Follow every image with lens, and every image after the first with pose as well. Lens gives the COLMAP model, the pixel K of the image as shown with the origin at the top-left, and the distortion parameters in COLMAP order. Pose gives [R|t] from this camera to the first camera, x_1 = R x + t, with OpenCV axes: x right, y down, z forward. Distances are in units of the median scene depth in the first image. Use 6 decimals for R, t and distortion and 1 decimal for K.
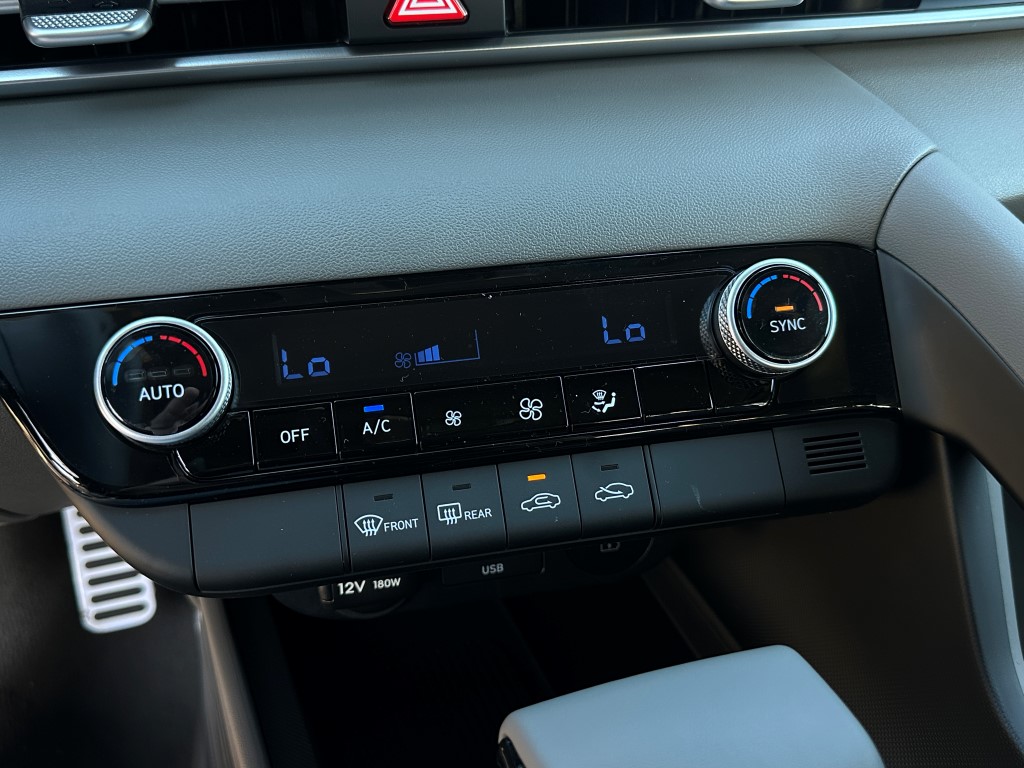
lens RADIAL K [[953.2, 0, 512.0], [0, 953.2, 384.0], [0, 0, 1]] dist [0.133483, -0.333431]
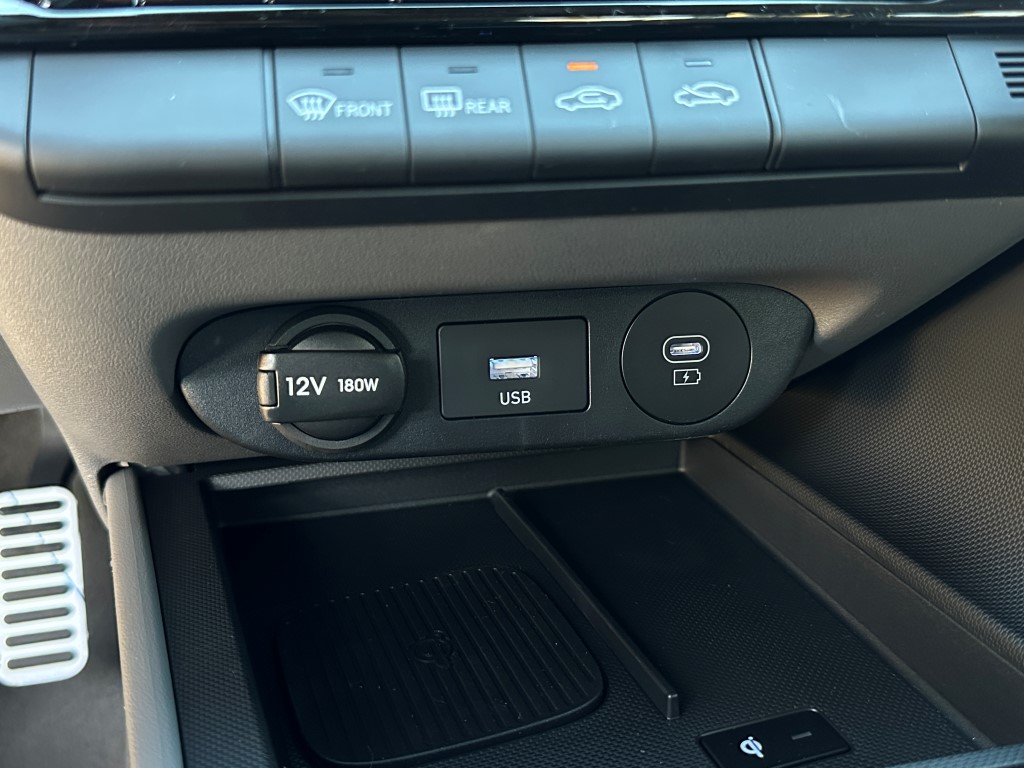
lens RADIAL K [[1041.9, 0, 512.0], [0, 1041.9, 384.0], [0, 0, 1]] dist [0.155718, -0.421514]
pose [[0.999028, 0.014738, -0.041538, 0.011252], [-0.022233, 0.982259, -0.186205, 0.437375], [0.038057, 0.186948, 0.981632, 0.356161]]
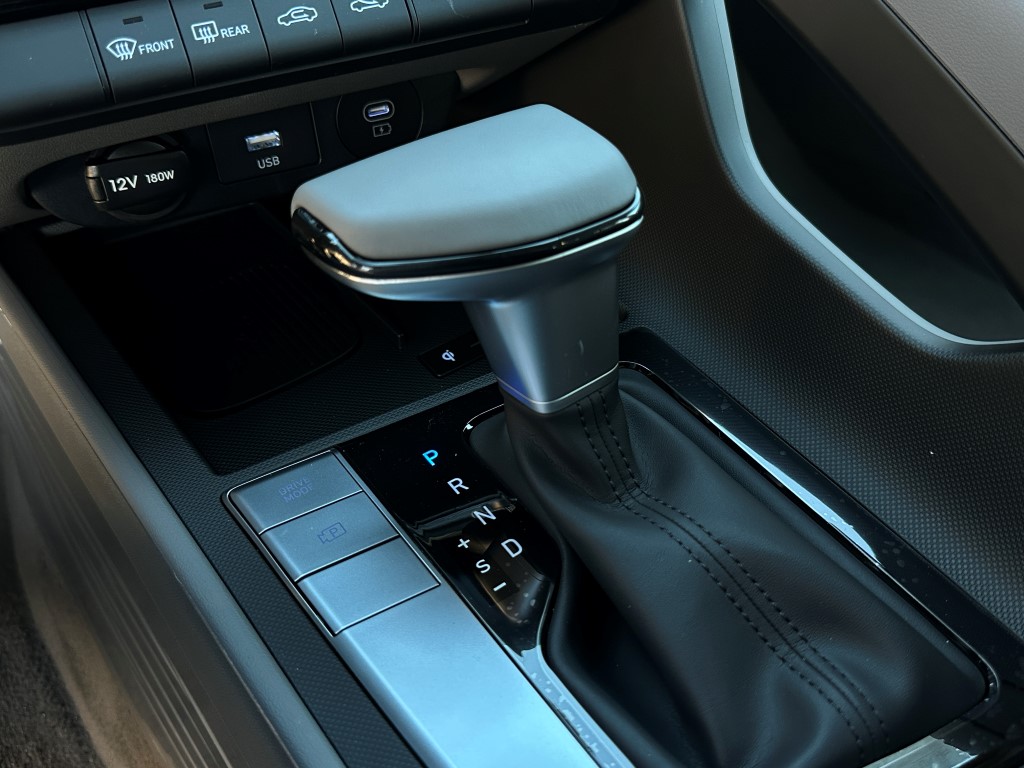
lens RADIAL K [[953.2, 0, 512.0], [0, 953.2, 384.0], [0, 0, 1]] dist [0.133483, -0.333431]
pose [[0.965862, -0.166593, 0.198386, -0.017571], [0.118102, 0.964756, 0.235156, 0.284394], [-0.230569, -0.203699, 0.951496, -0.091697]]
